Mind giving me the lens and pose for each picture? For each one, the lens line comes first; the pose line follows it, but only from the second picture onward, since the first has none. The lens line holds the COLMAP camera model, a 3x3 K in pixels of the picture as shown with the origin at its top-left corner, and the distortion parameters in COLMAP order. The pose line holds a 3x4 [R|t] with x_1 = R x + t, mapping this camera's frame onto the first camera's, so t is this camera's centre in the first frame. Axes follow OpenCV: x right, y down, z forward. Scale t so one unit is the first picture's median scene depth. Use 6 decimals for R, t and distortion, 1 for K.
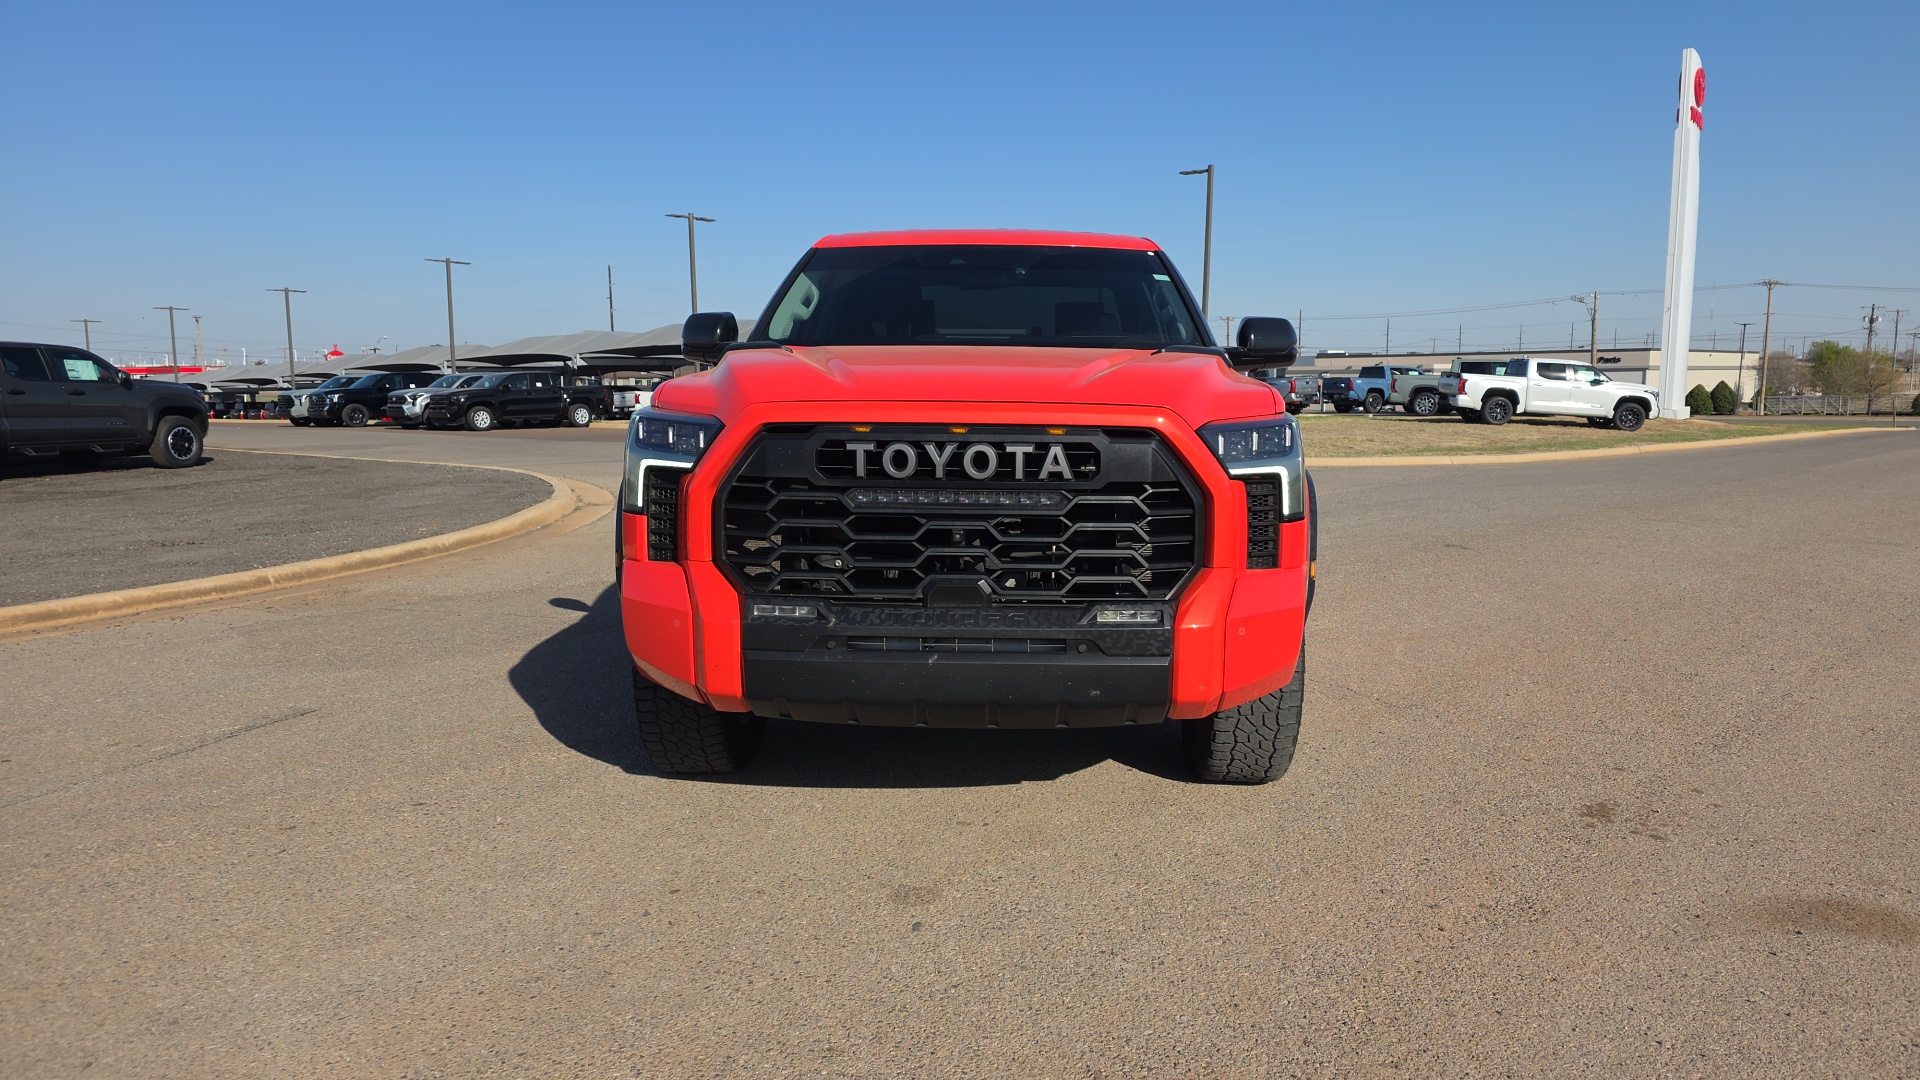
lens RADIAL K [[1305.3, 0, 960.8], [0, 1305.3, 556.4], [0, 0, 1]] dist [0.030471, -0.029724]
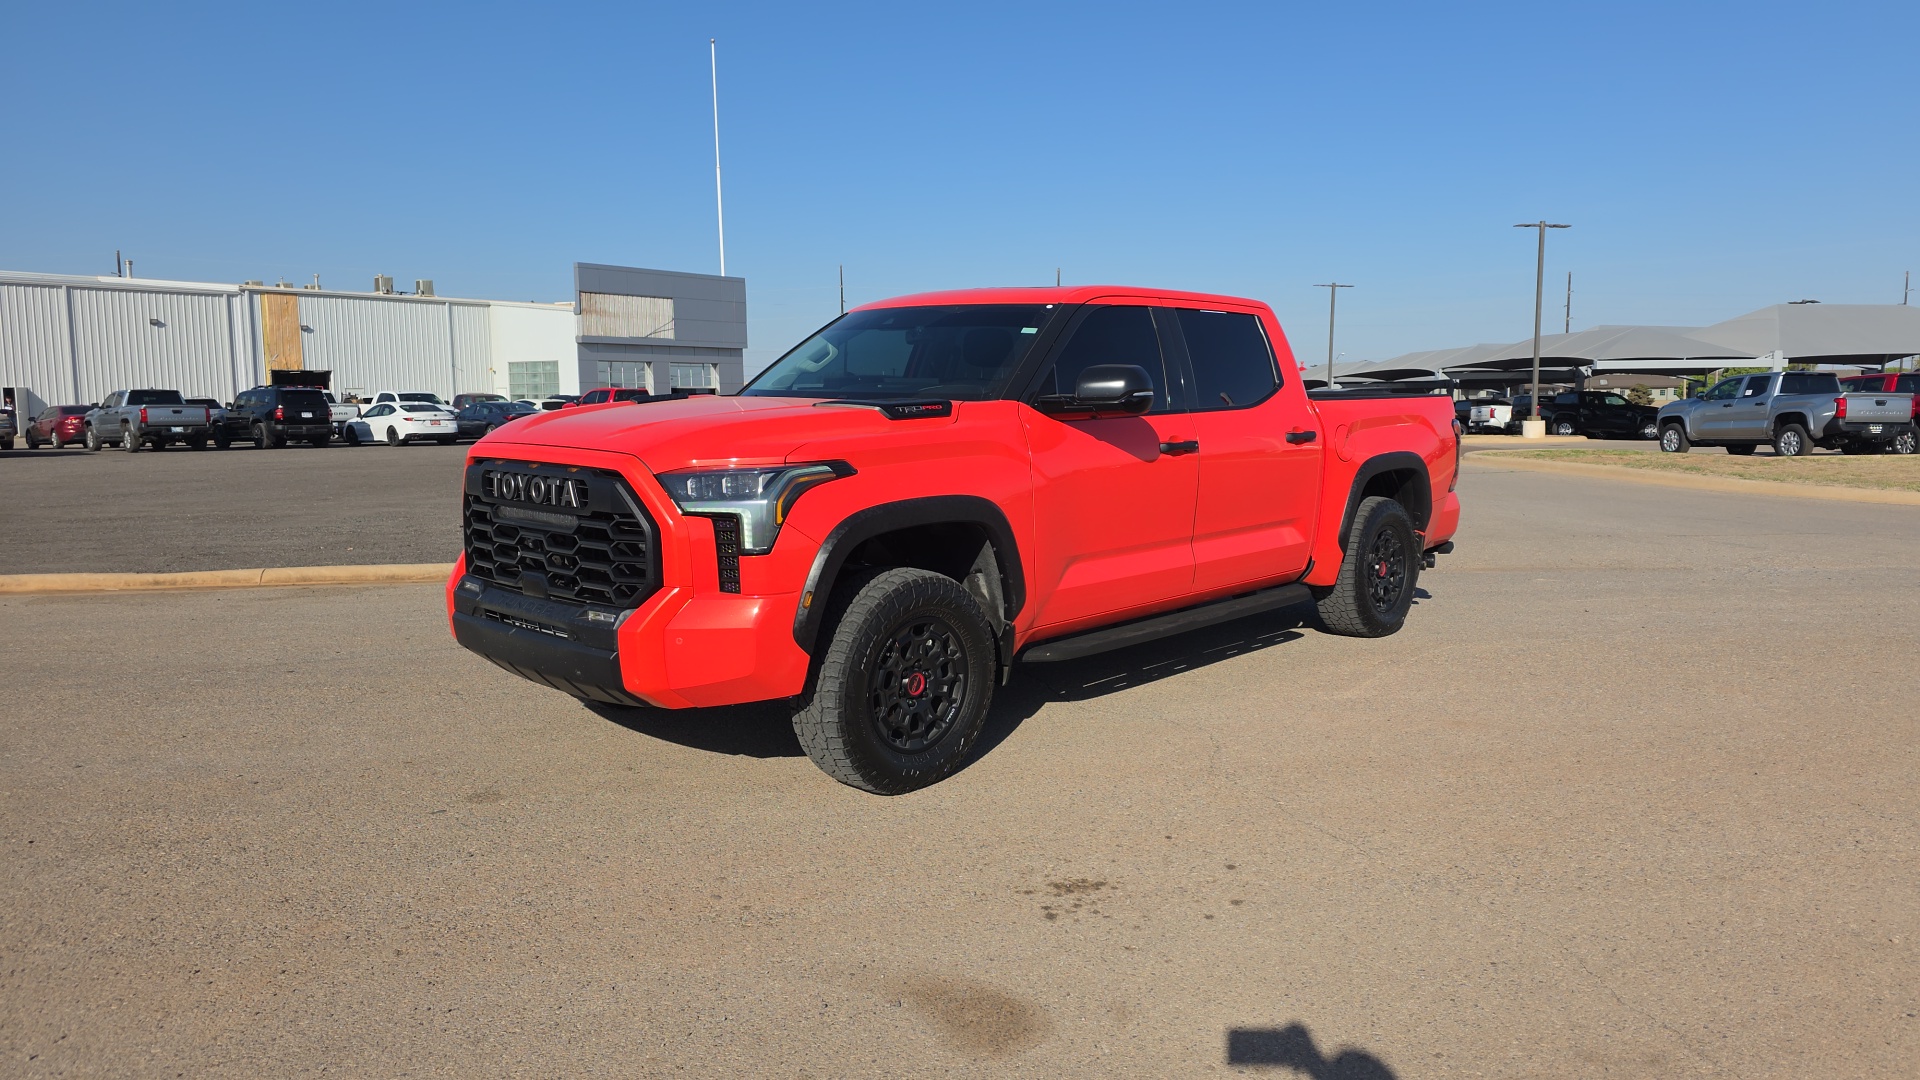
lens RADIAL K [[1305.3, 0, 1007.9], [0, 1305.3, 521.1], [0, 0, 1]] dist [0.030471, -0.029724]
pose [[0.767855, 0.066317, -0.637182, 1.186016], [-0.087751, 0.996140, -0.002070, -0.075687], [0.634586, 0.057503, 0.770710, 0.242376]]
